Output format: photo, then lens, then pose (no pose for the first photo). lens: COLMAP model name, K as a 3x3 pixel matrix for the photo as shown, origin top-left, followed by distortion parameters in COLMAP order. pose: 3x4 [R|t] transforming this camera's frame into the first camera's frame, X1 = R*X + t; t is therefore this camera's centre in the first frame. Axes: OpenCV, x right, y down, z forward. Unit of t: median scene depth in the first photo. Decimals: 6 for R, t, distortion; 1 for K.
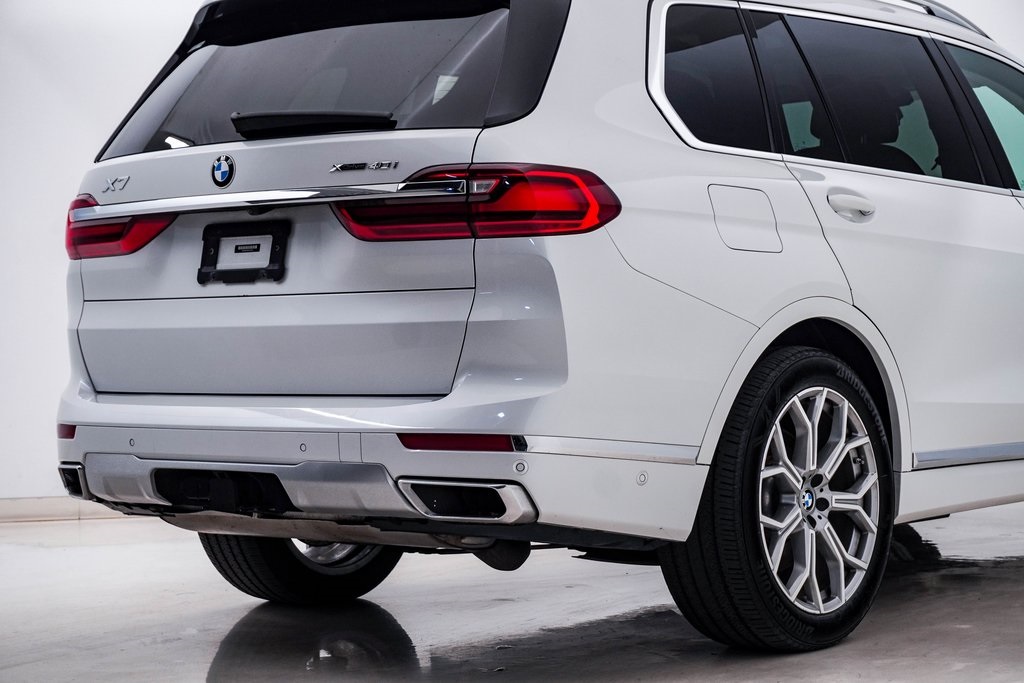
lens RADIAL K [[2174.9, 0, 516.0], [0, 2174.9, 337.3], [0, 0, 1]] dist [0.014549, 0.000000]
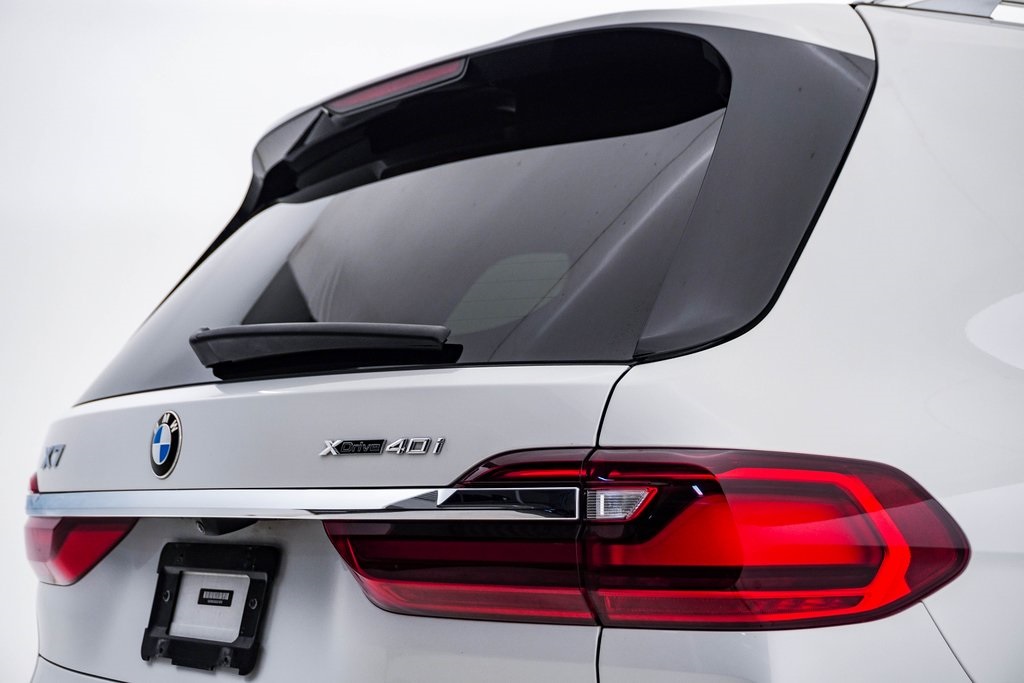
lens RADIAL K [[1885.6, 0, 509.3], [0, 1885.6, 346.8], [0, 0, 1]] dist [-0.012661, 0.000000]
pose [[0.967485, 0.003352, -0.252907, 0.053294], [-0.027133, 0.995518, -0.090598, -0.063134], [0.251470, 0.094514, 0.963239, 0.616024]]
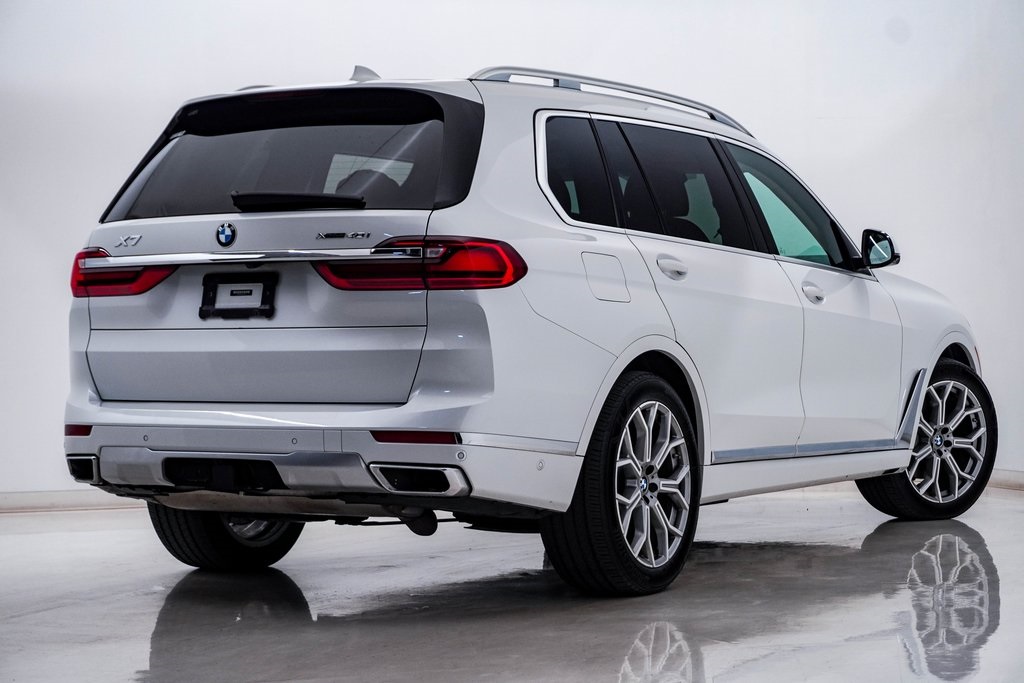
lens RADIAL K [[2174.9, 0, 501.8], [0, 2174.9, 342.7], [0, 0, 1]] dist [0.014549, 0.000000]
pose [[0.987850, 0.013807, 0.154794, -0.178194], [-0.012301, 0.999867, -0.010687, 0.002164], [-0.154921, 0.008653, 0.987889, -0.356693]]
